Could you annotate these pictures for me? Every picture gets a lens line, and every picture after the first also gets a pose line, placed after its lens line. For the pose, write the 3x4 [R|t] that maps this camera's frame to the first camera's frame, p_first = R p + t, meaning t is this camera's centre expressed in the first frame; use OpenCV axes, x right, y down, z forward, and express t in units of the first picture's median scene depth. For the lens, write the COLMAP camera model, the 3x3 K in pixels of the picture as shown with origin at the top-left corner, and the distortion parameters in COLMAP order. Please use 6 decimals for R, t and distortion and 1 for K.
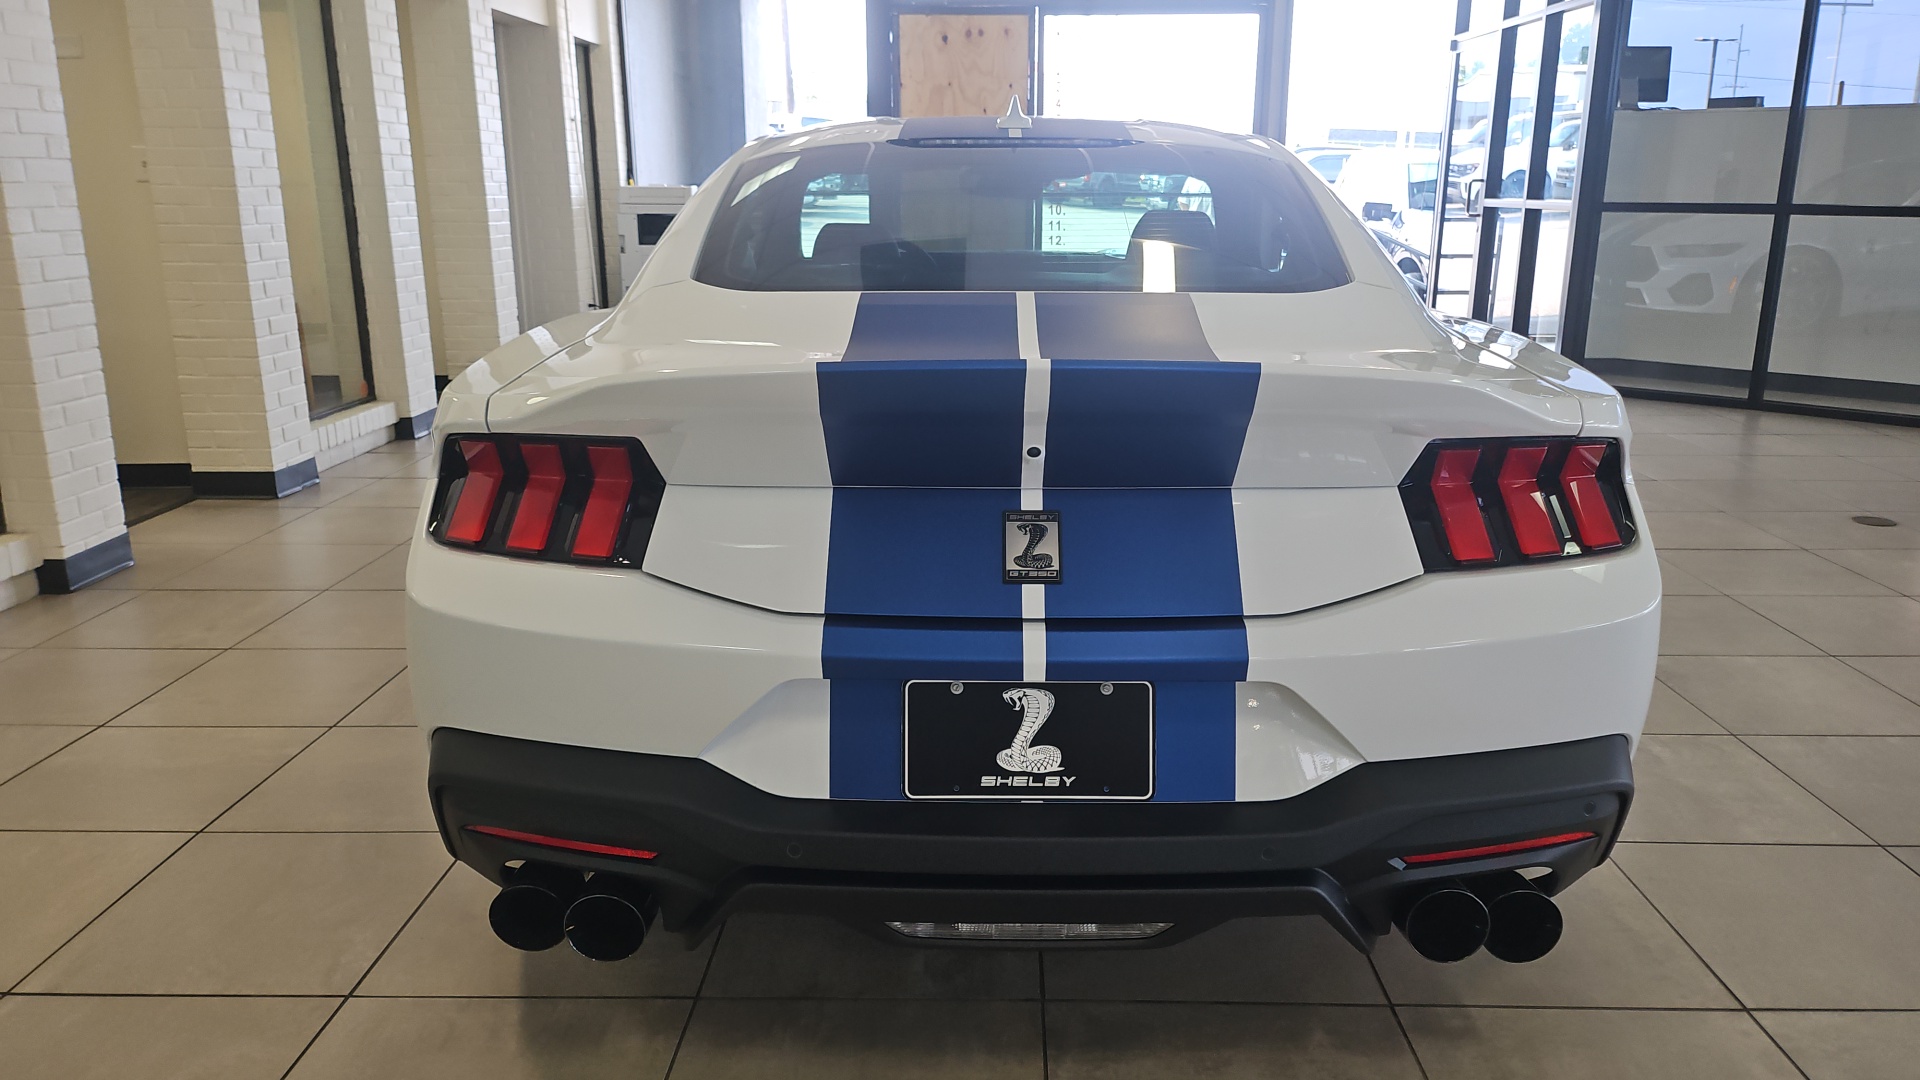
lens RADIAL K [[1384.5, 0, 993.8], [0, 1384.5, 516.4], [0, 0, 1]] dist [0.059197, 0.000106]
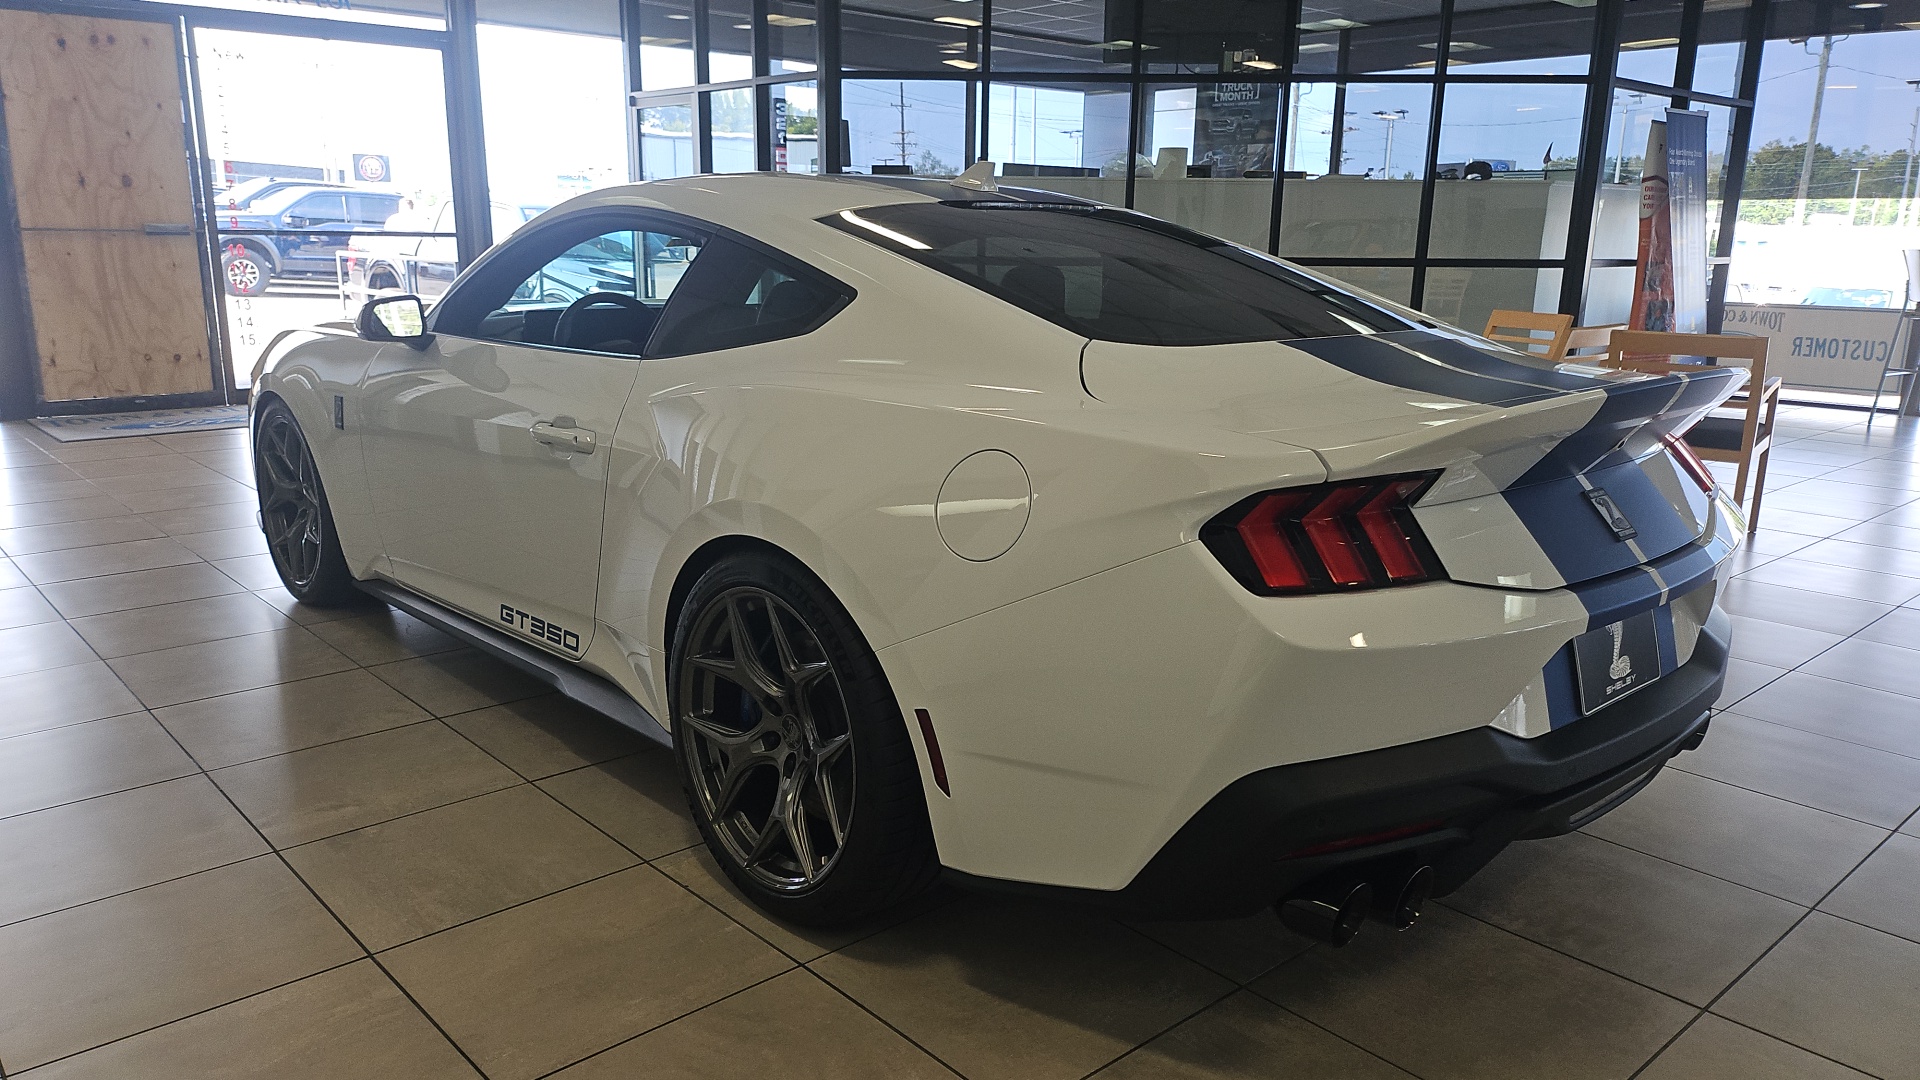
lens RADIAL K [[1351.8, 0, 970.7], [0, 1351.8, 533.1], [0, 0, 1]] dist [0.071058, -0.064419]
pose [[0.733089, -0.142971, 0.664936, -0.225419], [0.149348, 0.987633, 0.047699, -0.019983], [-0.663533, 0.064339, 0.745375, 0.069001]]
